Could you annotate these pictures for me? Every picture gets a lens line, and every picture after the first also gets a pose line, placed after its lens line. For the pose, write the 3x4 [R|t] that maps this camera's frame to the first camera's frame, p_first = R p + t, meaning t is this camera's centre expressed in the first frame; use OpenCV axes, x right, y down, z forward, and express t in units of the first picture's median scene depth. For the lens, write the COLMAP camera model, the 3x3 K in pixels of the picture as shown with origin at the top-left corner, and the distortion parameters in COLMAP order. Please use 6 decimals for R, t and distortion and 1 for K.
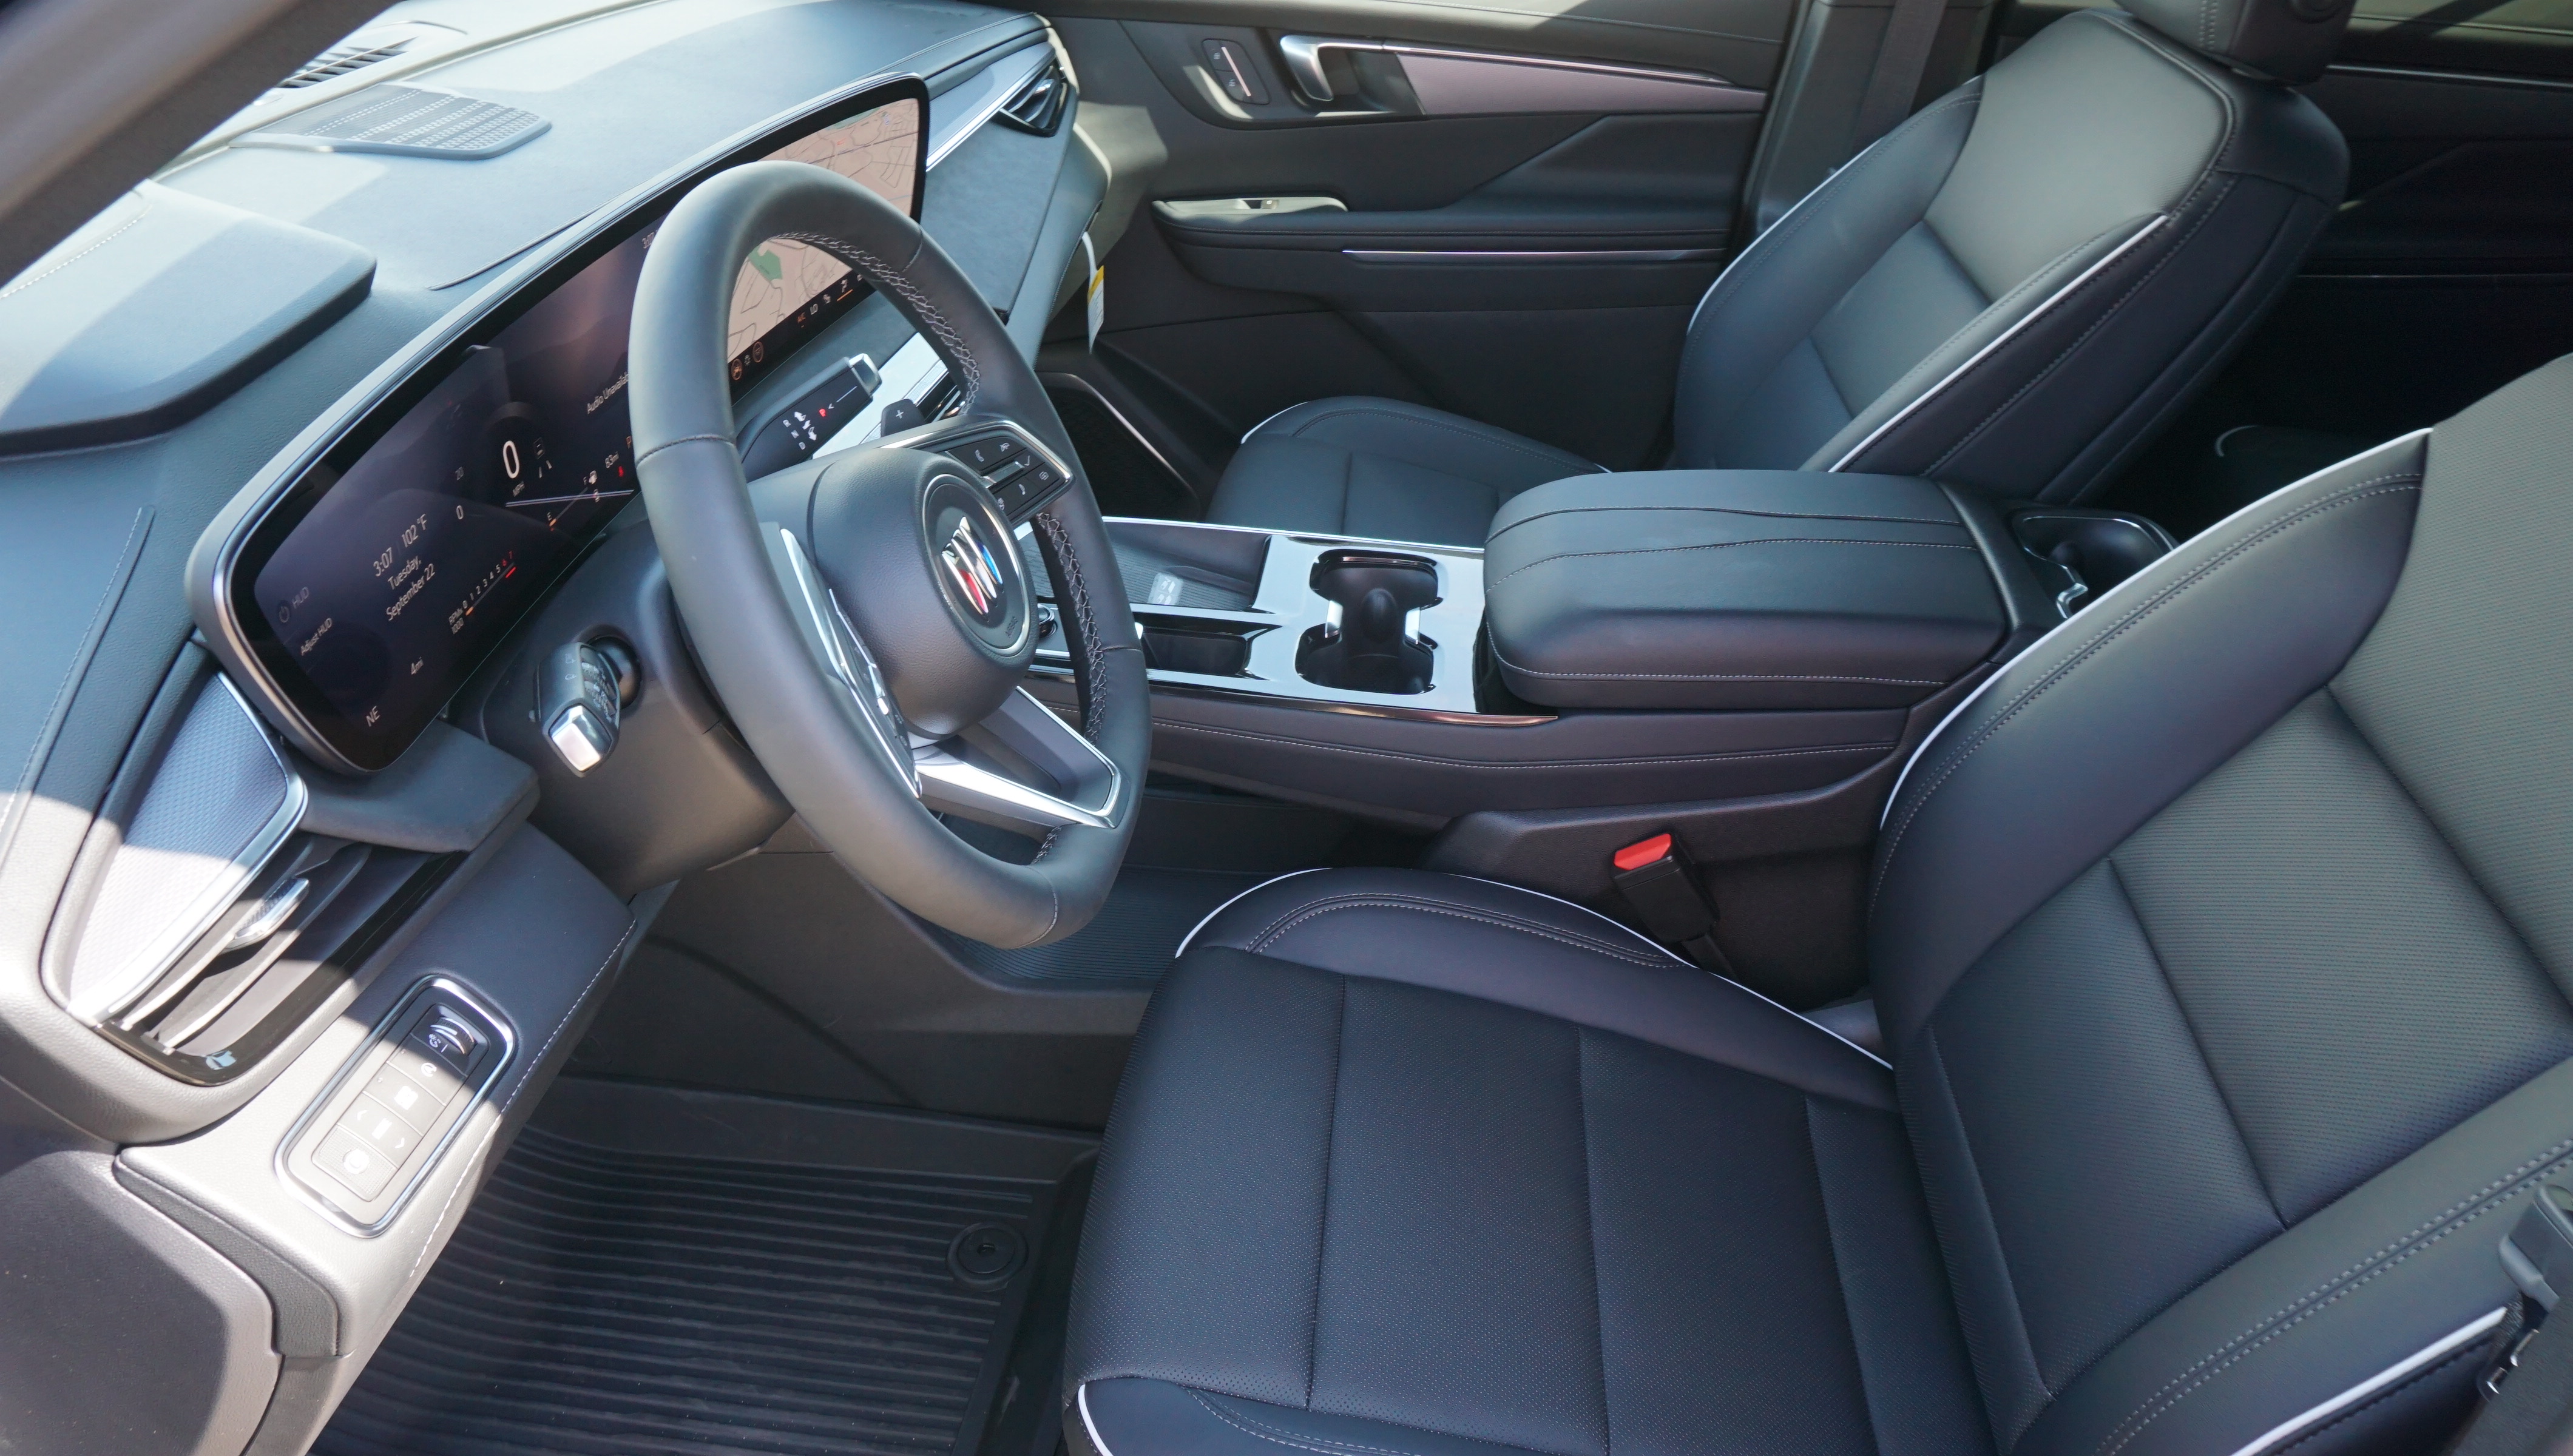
lens RADIAL K [[1768.0, 0, 1263.9], [0, 1768.0, 664.5], [0, 0, 1]] dist [-0.028973, 0.053451]
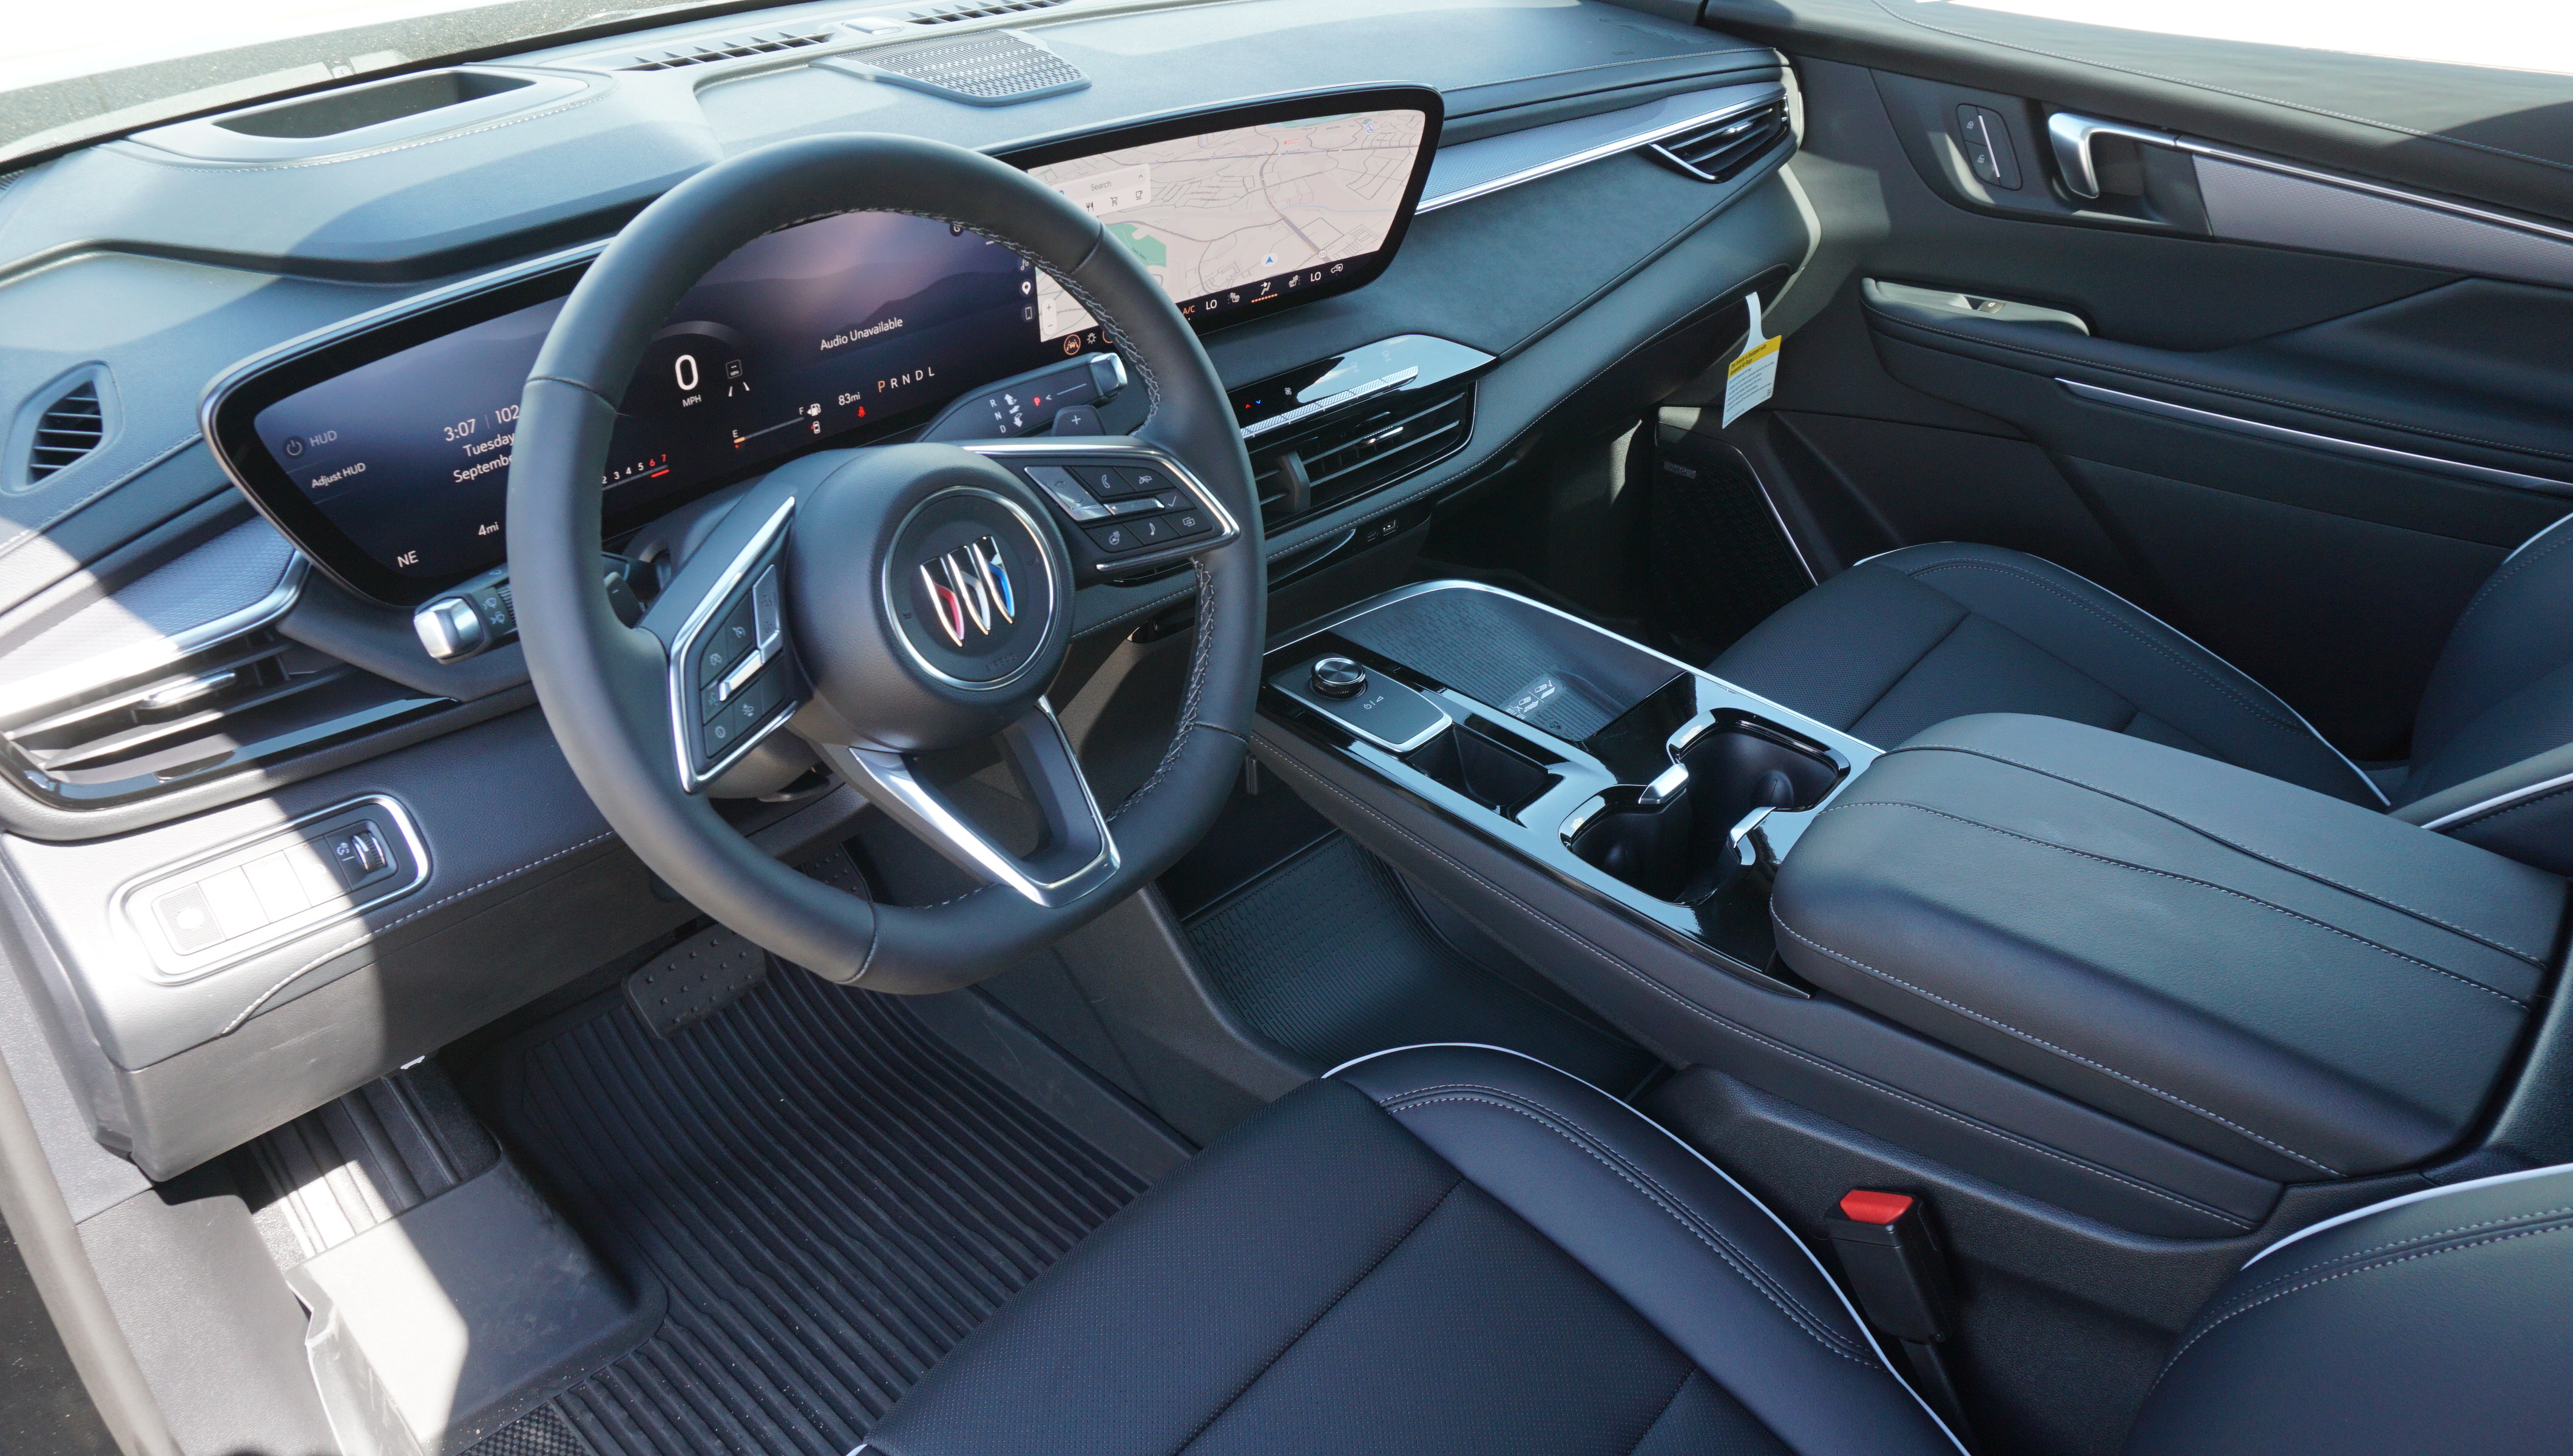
lens RADIAL K [[1768.0, 0, 1263.9], [0, 1768.0, 664.5], [0, 0, 1]] dist [-0.028973, 0.053451]
pose [[0.808463, 0.299407, -0.506698, 0.306136], [-0.301996, 0.949989, 0.079496, -0.093530], [0.505159, 0.088752, 0.858450, 0.182944]]
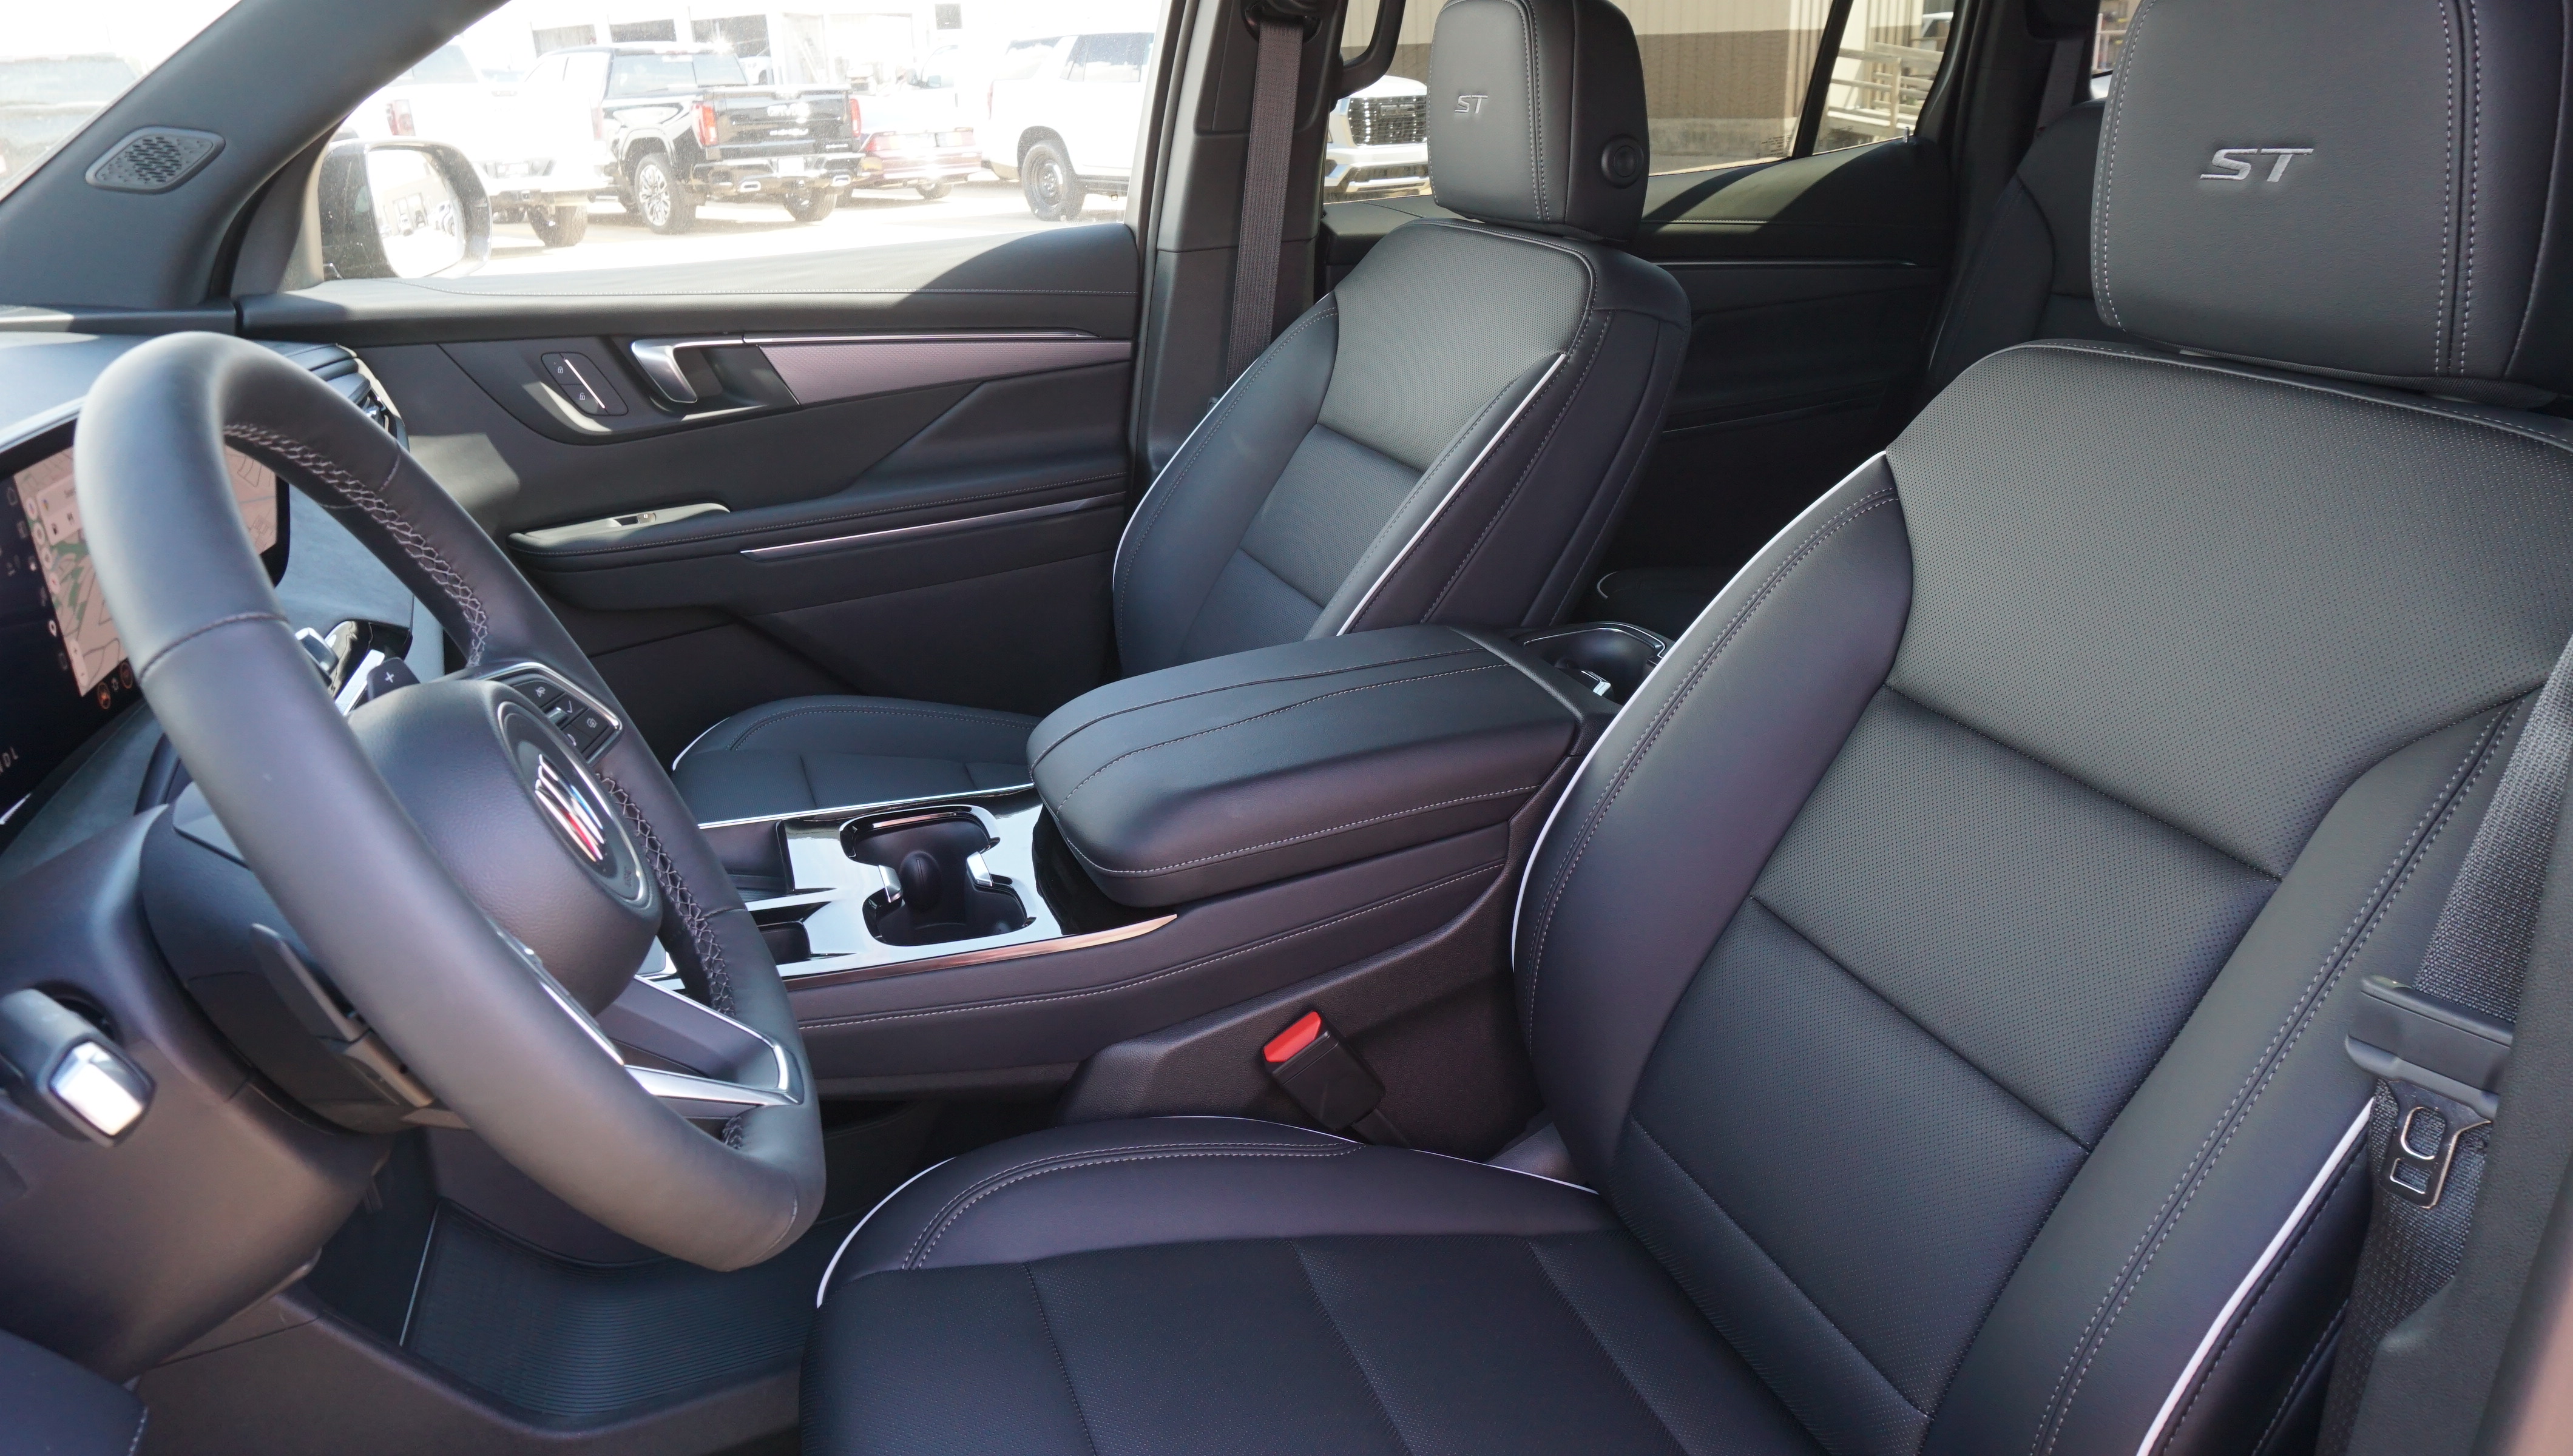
lens RADIAL K [[1768.0, 0, 1263.9], [0, 1768.0, 664.5], [0, 0, 1]] dist [-0.028973, 0.053451]
pose [[0.904648, -0.170782, 0.390442, -0.118958], [0.247622, 0.956306, -0.155443, 0.054445], [-0.346835, 0.237303, 0.907410, 0.107610]]
